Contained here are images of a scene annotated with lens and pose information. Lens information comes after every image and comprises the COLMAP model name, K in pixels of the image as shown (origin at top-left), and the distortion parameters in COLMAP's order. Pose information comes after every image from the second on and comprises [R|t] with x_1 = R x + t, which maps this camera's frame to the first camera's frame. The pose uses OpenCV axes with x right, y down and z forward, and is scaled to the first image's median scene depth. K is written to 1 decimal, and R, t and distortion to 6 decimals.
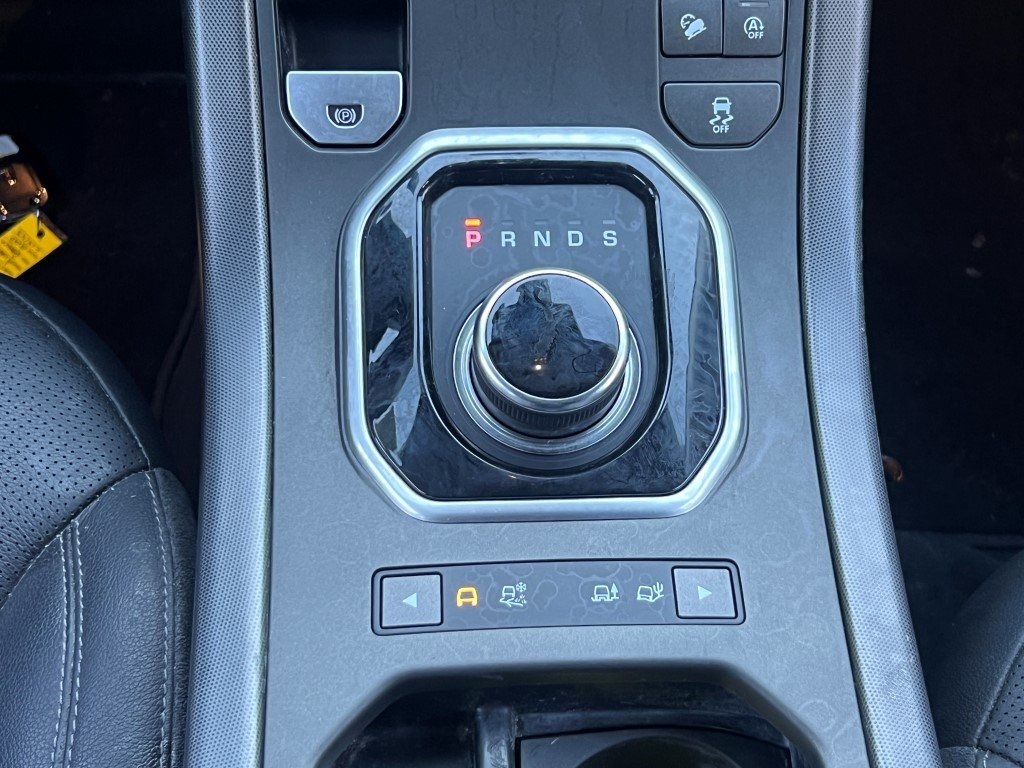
lens RADIAL K [[1589.7, 0, 556.6], [0, 1589.7, 398.7], [0, 0, 1]] dist [0.197109, -0.604797]
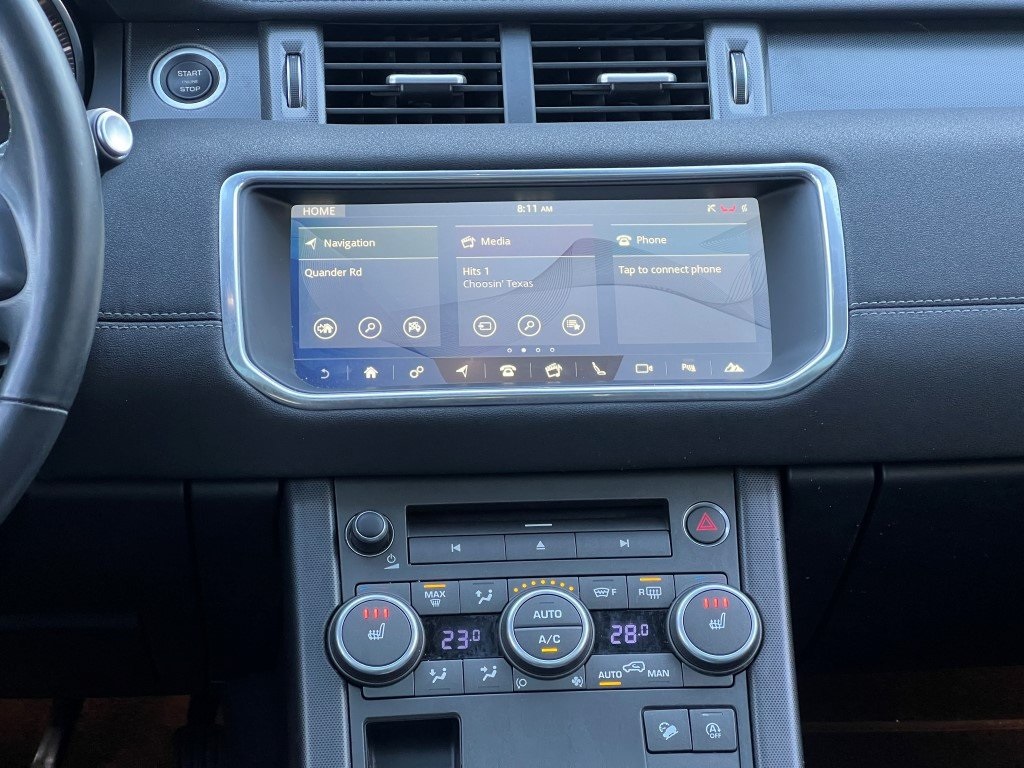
lens RADIAL K [[2304.8, 0, 512.0], [0, 2304.8, 384.0], [0, 0, 1]] dist [-0.302322, 10.315298]
pose [[0.998521, -0.053470, 0.009864, -0.051044], [0.049636, 0.822375, -0.566777, 0.627115], [0.022194, 0.566428, 0.823812, -0.779054]]
